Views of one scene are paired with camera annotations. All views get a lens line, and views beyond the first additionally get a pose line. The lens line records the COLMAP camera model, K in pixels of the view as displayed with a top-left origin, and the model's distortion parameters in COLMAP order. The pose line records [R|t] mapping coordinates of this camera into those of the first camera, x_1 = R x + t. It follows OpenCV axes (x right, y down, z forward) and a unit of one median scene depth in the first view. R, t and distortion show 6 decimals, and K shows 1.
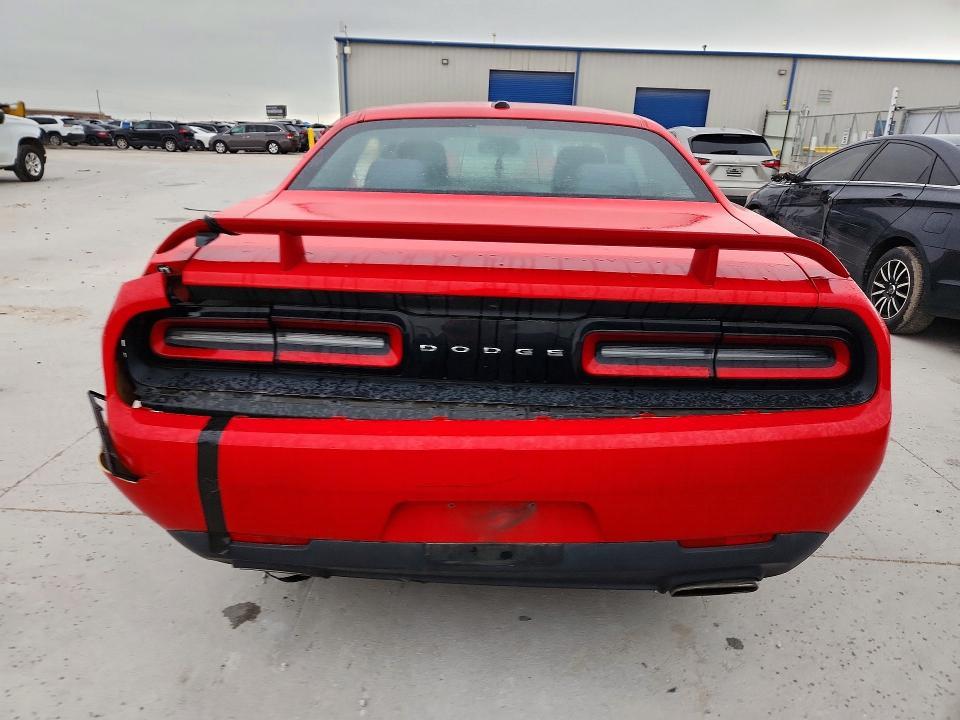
lens RADIAL K [[755.5, 0, 480.0], [0, 755.5, 360.0], [0, 0, 1]] dist [0.081272, -0.090271]
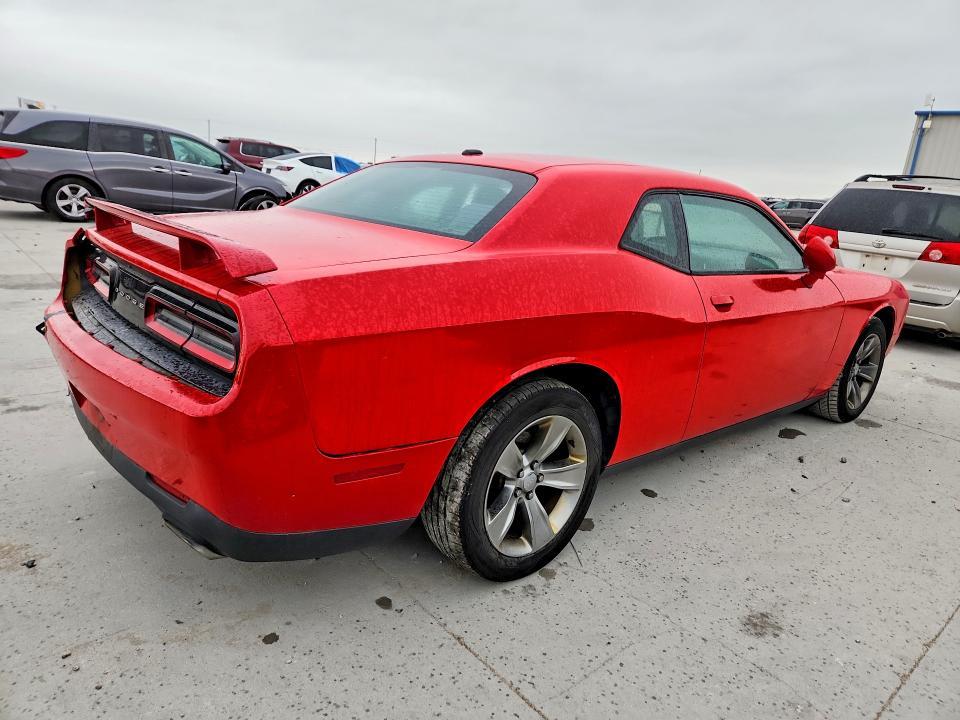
lens RADIAL K [[755.5, 0, 480.0], [0, 755.5, 360.0], [0, 0, 1]] dist [0.081272, -0.090271]
pose [[0.612309, 0.198578, -0.765274, 0.247414], [-0.279275, 0.959869, 0.025620, -0.019869], [0.739651, 0.198034, 0.643195, 0.094597]]
